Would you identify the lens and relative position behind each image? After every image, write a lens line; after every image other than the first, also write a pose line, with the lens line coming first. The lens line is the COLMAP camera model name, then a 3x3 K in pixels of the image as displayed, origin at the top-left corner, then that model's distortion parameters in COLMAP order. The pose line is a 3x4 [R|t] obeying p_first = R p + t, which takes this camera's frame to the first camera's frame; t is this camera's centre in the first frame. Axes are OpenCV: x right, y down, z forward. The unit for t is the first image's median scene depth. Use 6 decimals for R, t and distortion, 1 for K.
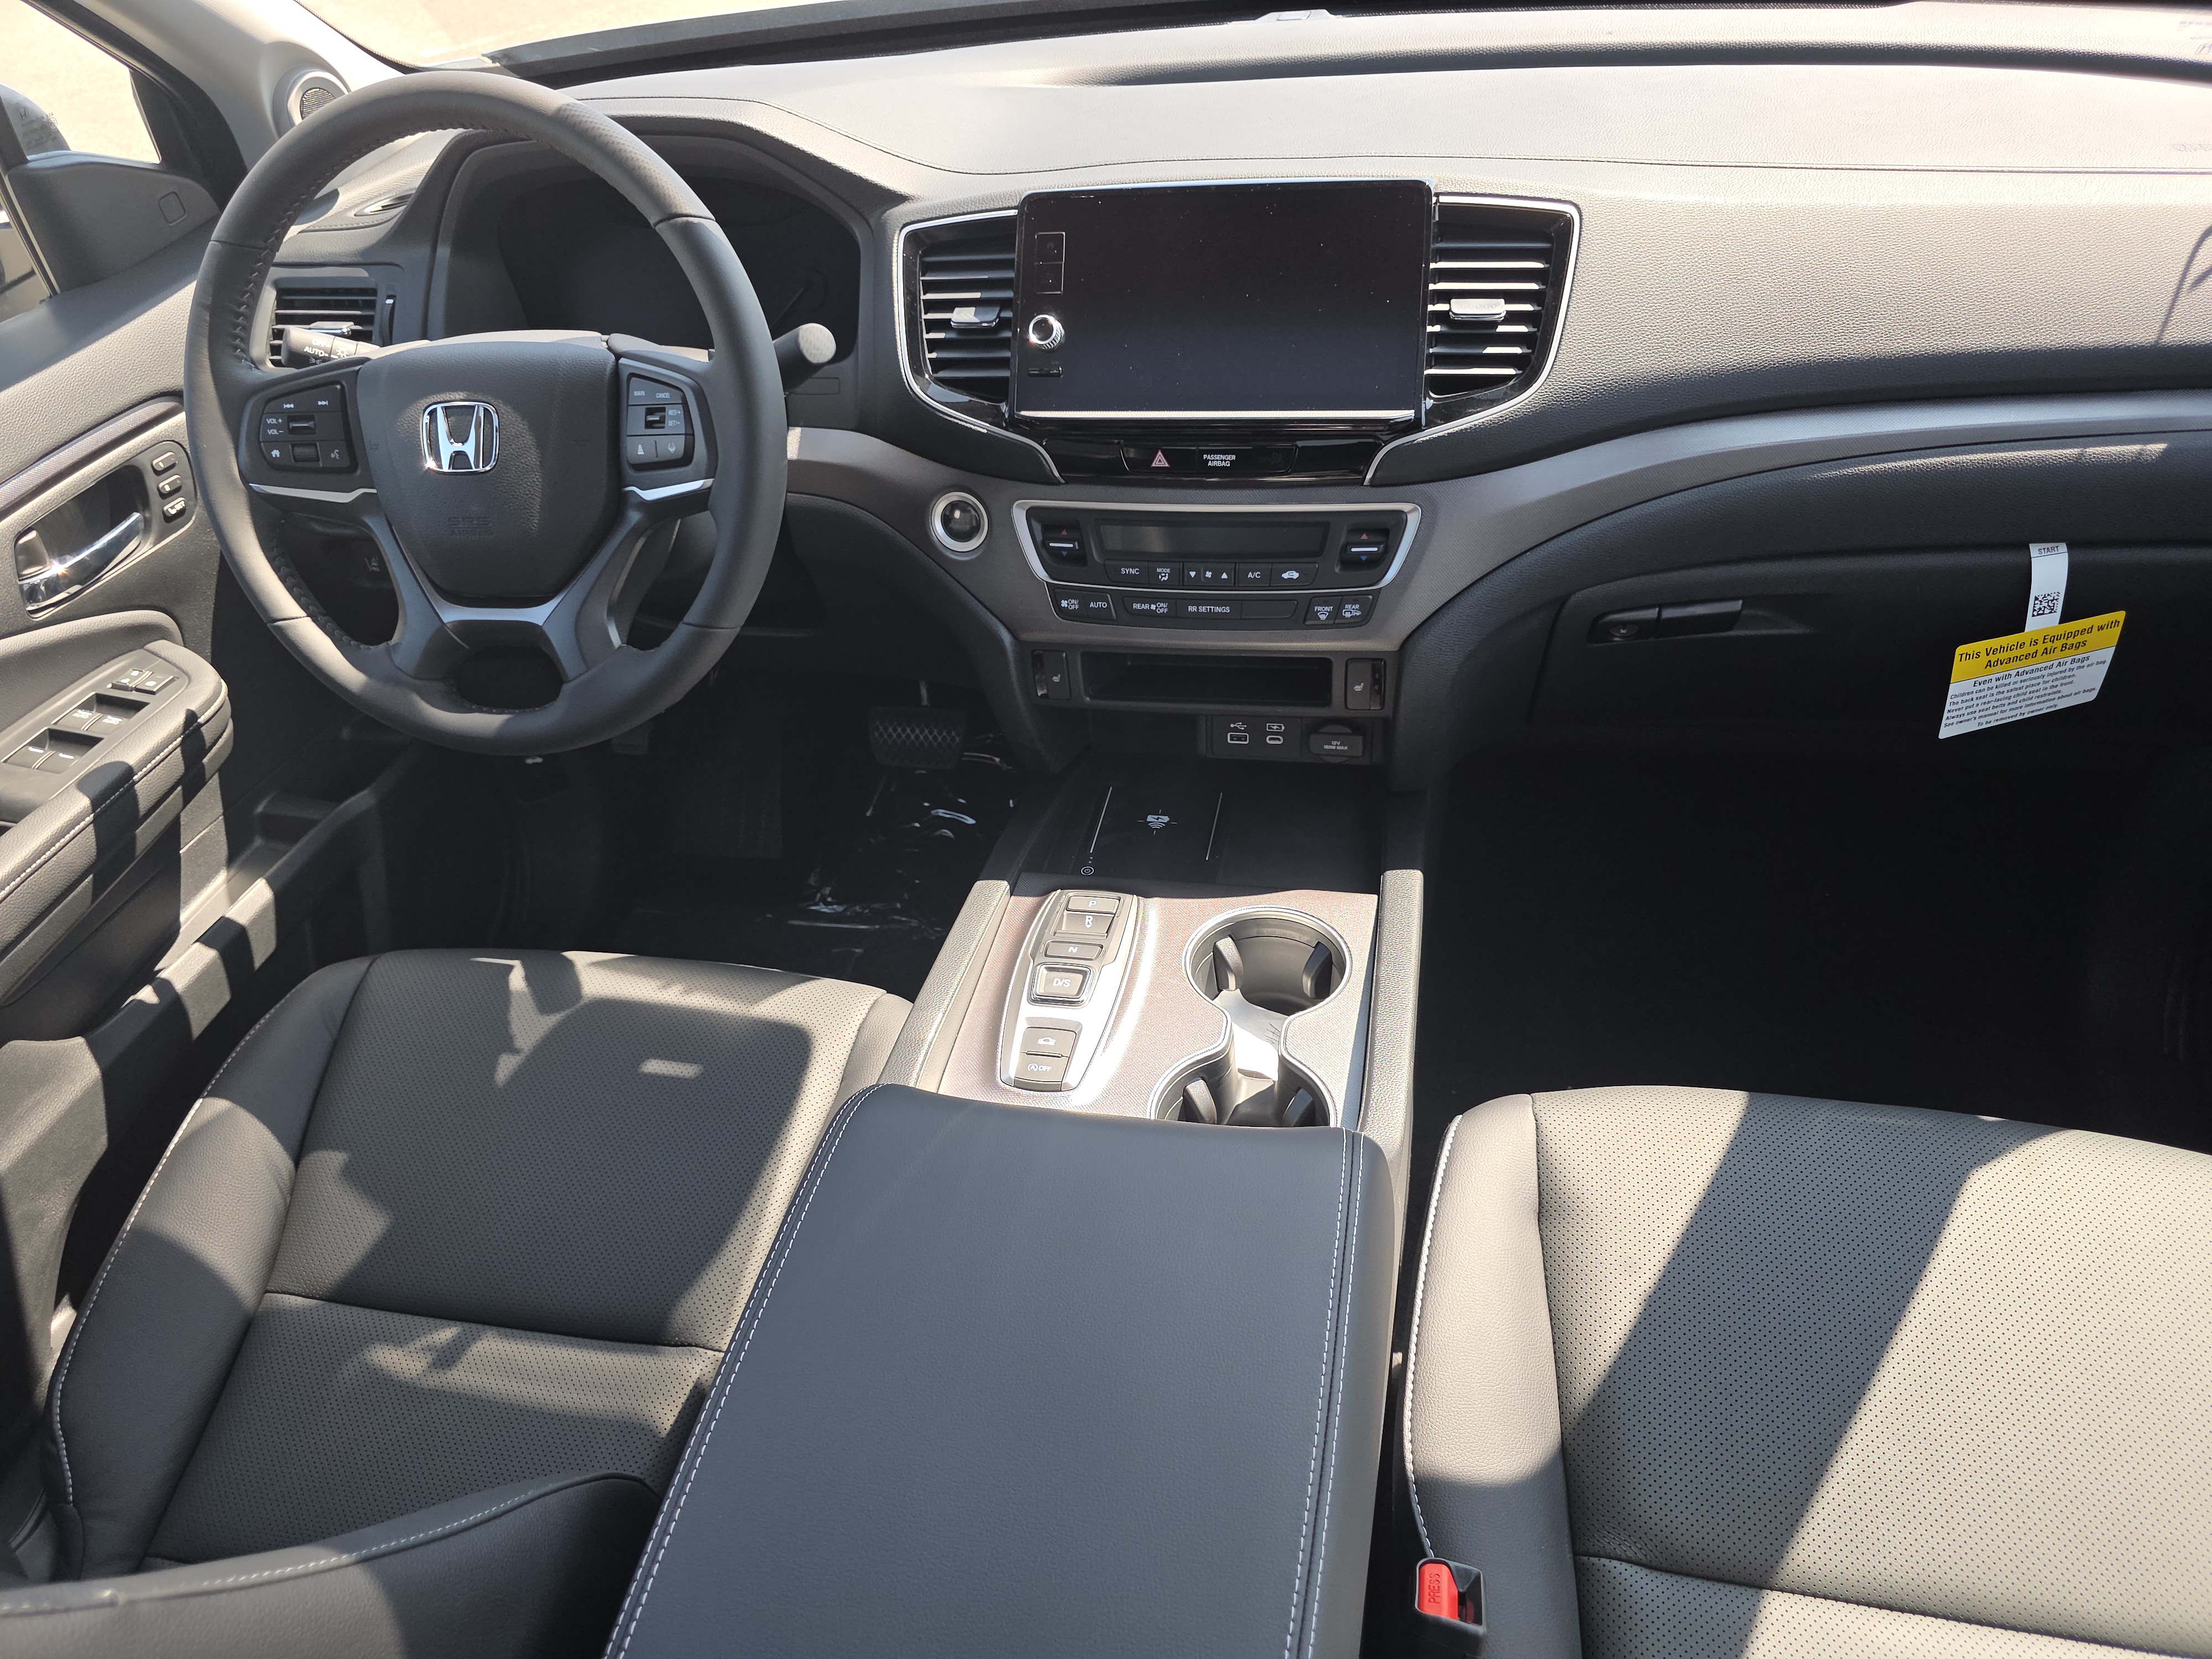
lens RADIAL K [[1415.4, 0, 1100.4], [0, 1415.4, 860.6], [0, 0, 1]] dist [0.011288, -0.001741]
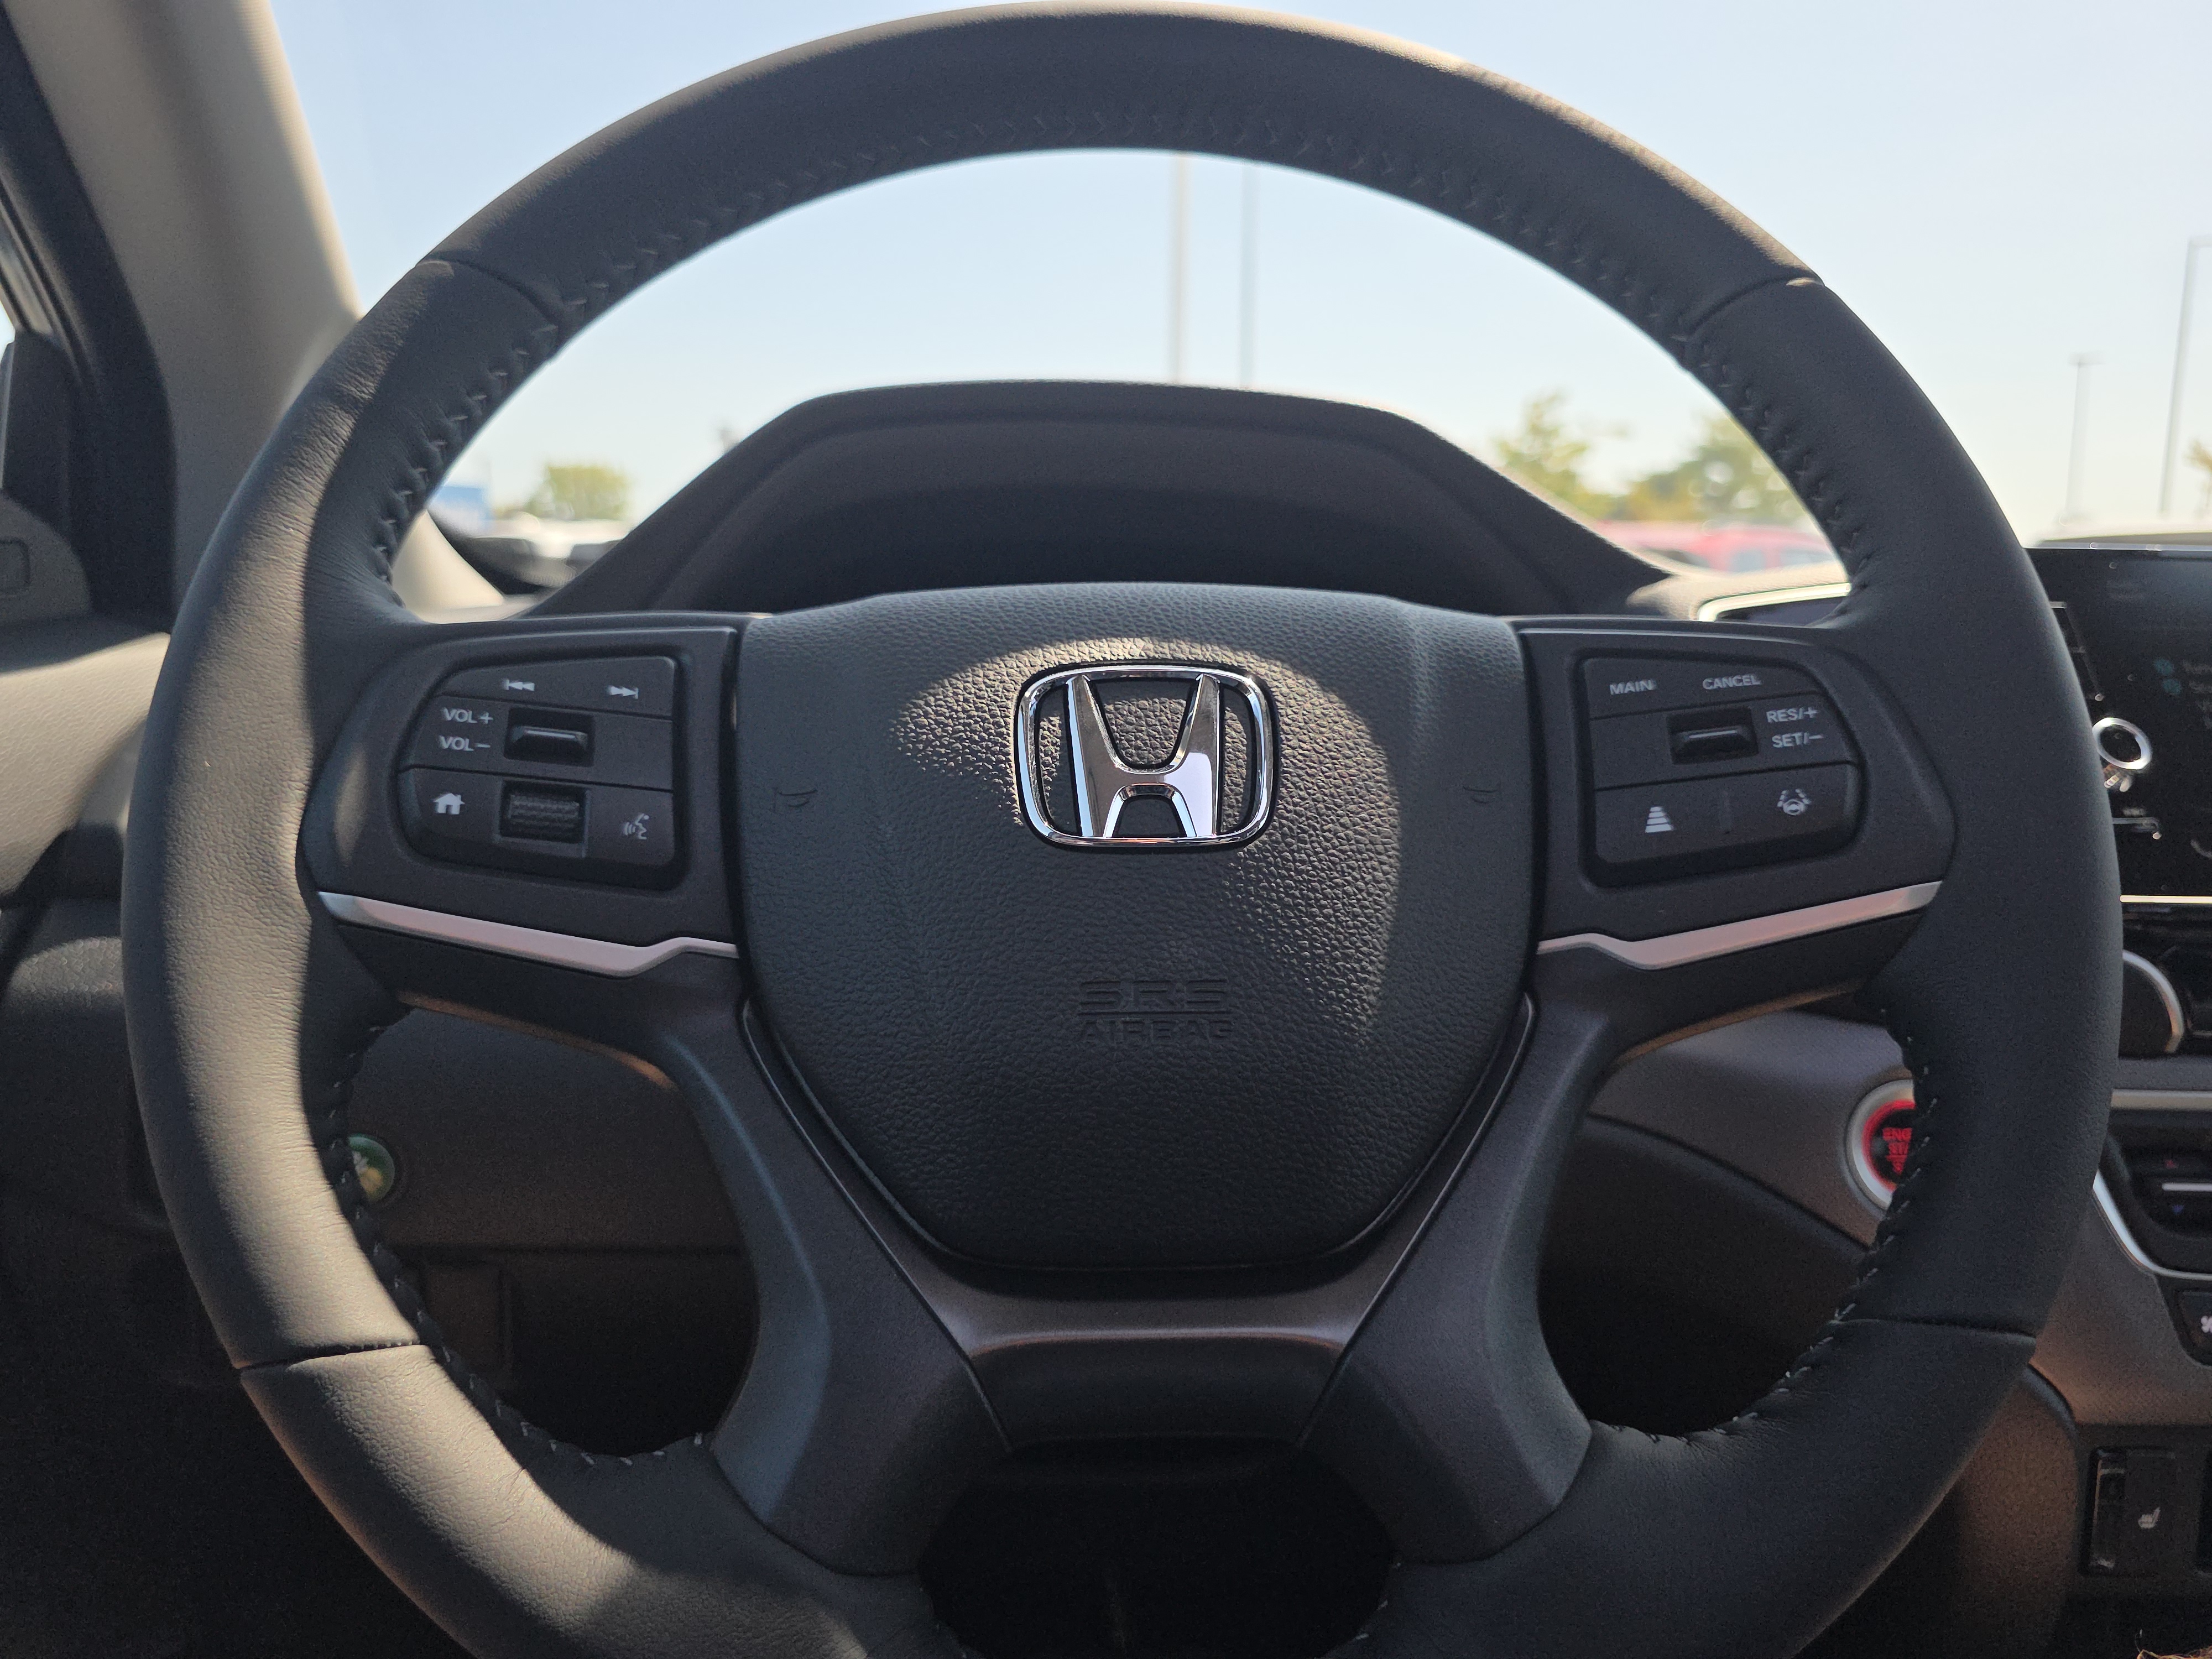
lens RADIAL K [[1491.1, 0, 1107.2], [0, 1491.1, 867.8], [0, 0, 1]] dist [-0.014491, -0.003395]
pose [[0.968687, 0.070484, 0.238071, -0.483355], [0.072523, 0.836720, -0.542808, -0.081136], [-0.237458, 0.543077, 0.805408, 0.664031]]
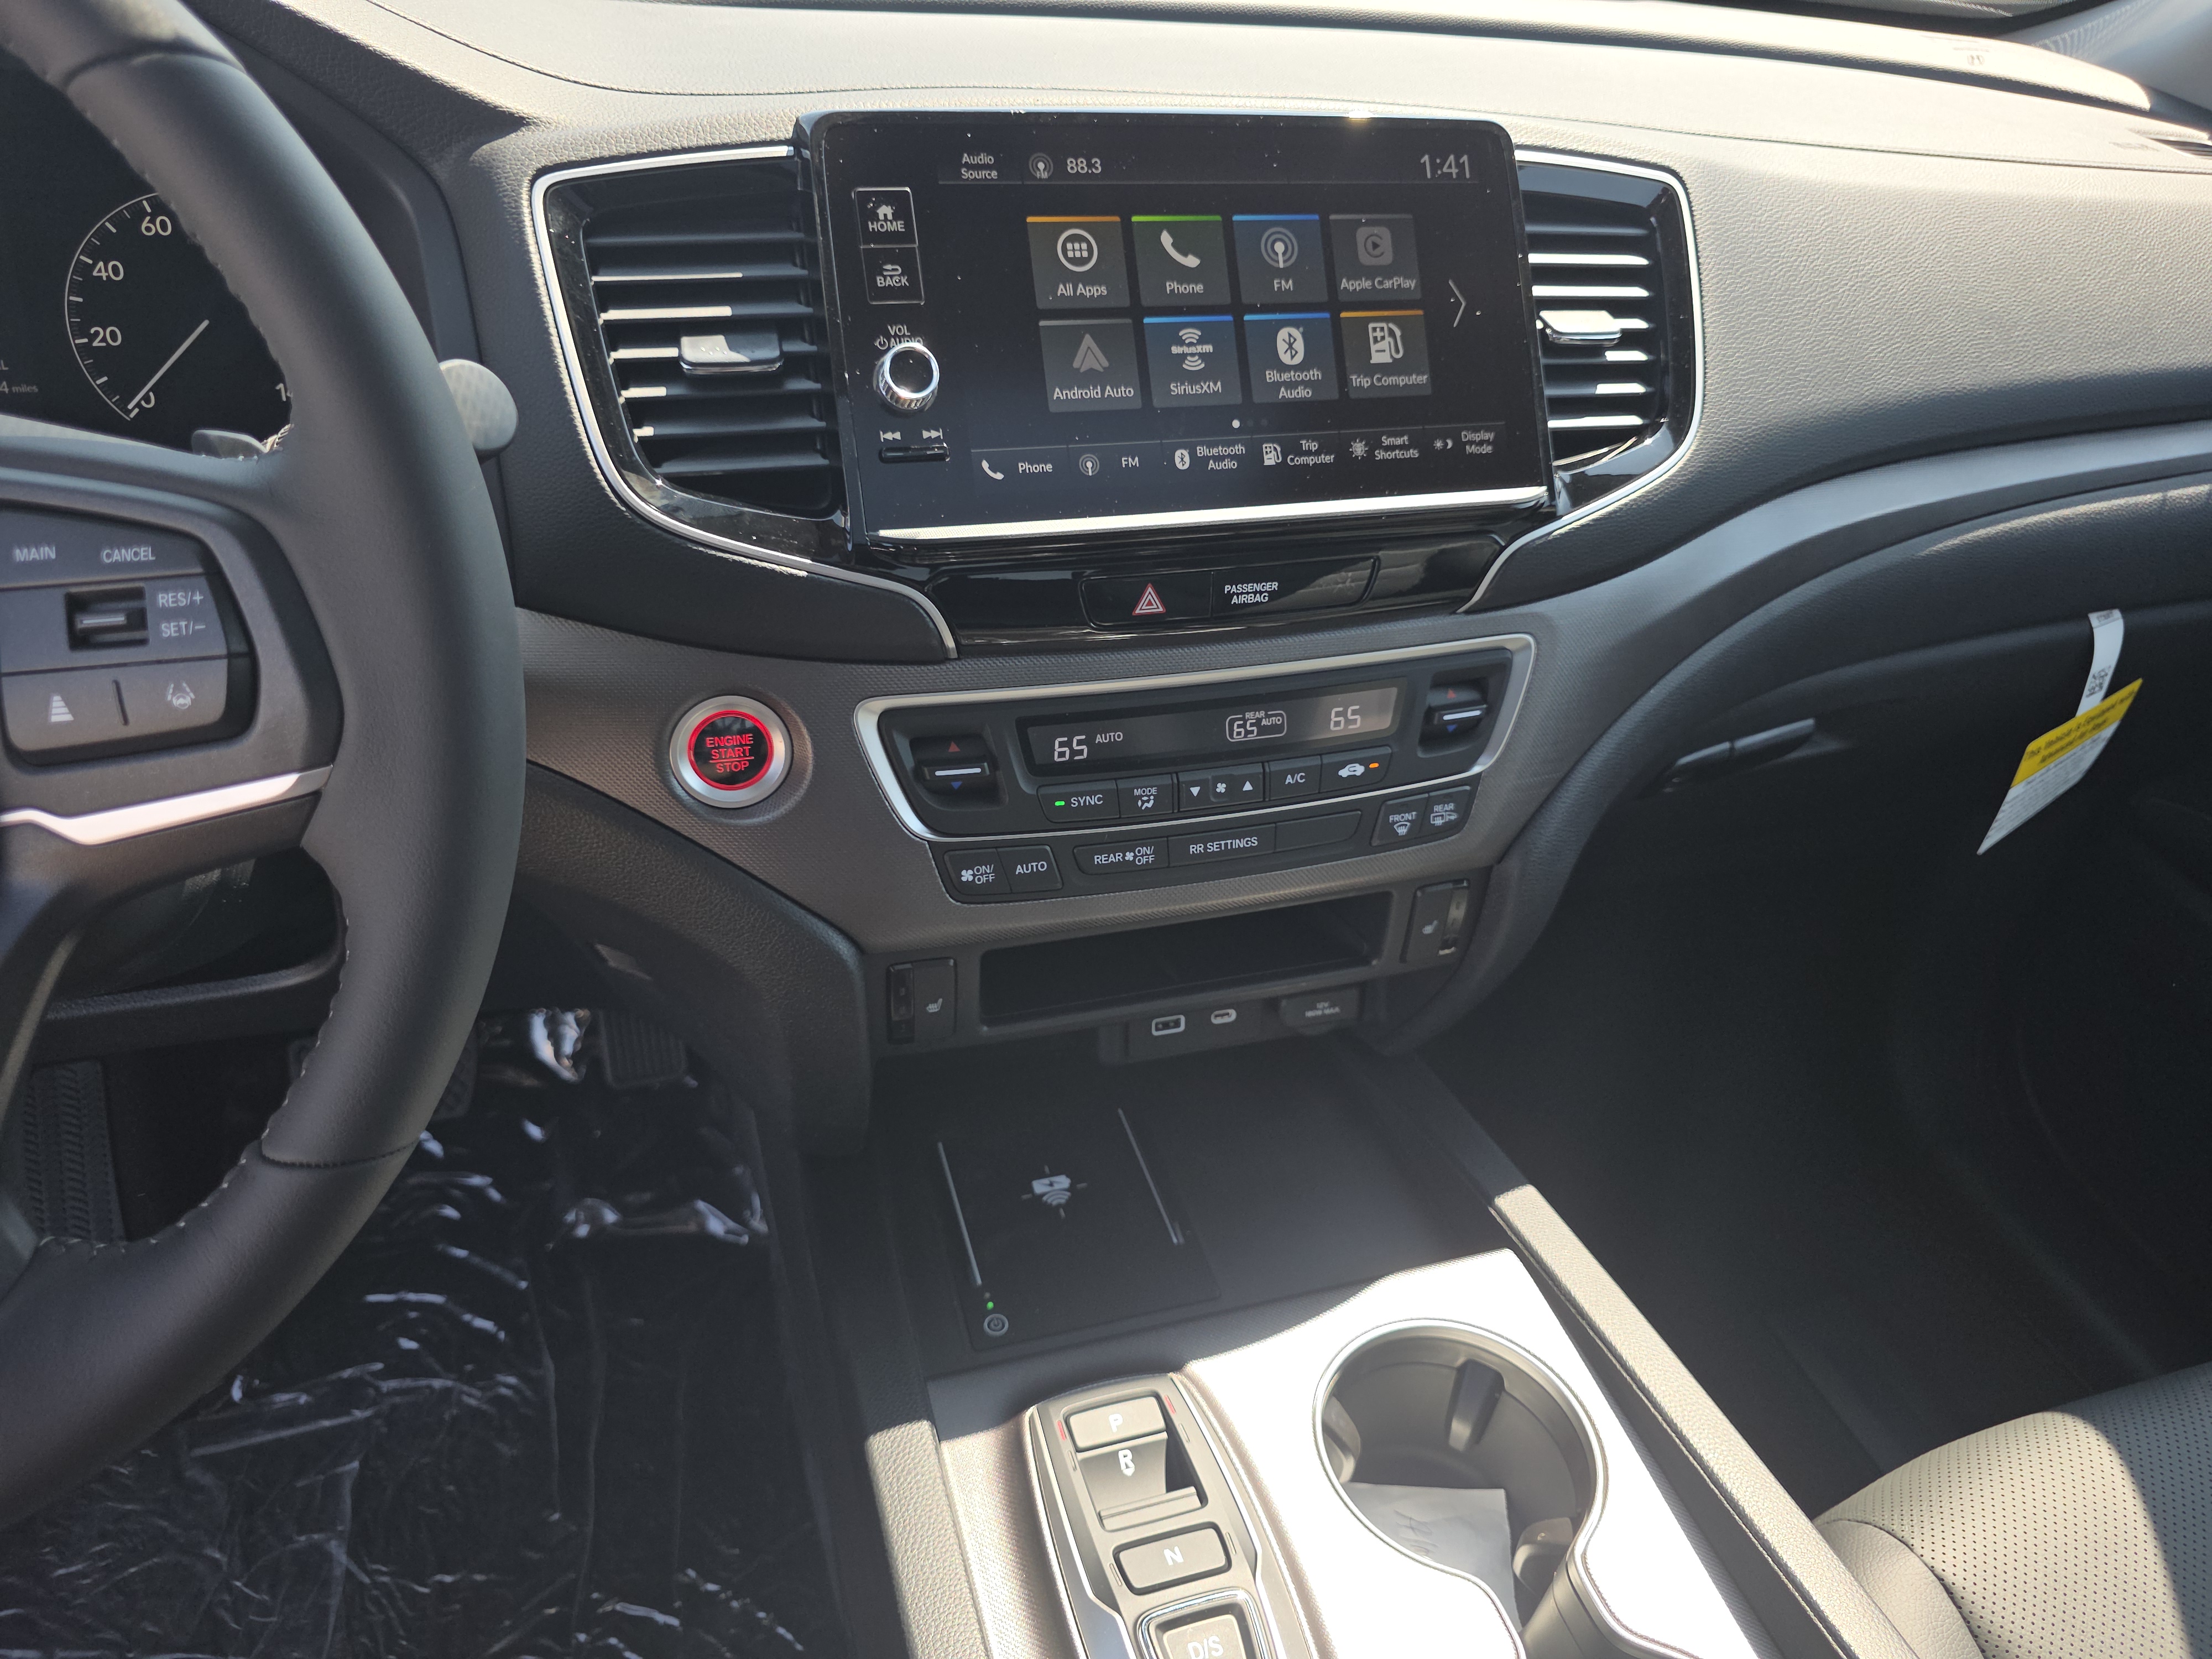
lens RADIAL K [[1482.3, 0, 1106.0], [0, 1482.3, 829.5], [0, 0, 1]] dist [0.049968, -0.065155]
pose [[0.867919, -0.160398, 0.470095, -0.248093], [0.200490, 0.979030, -0.036108, -0.173559], [-0.454446, 0.125588, 0.881877, 0.497151]]
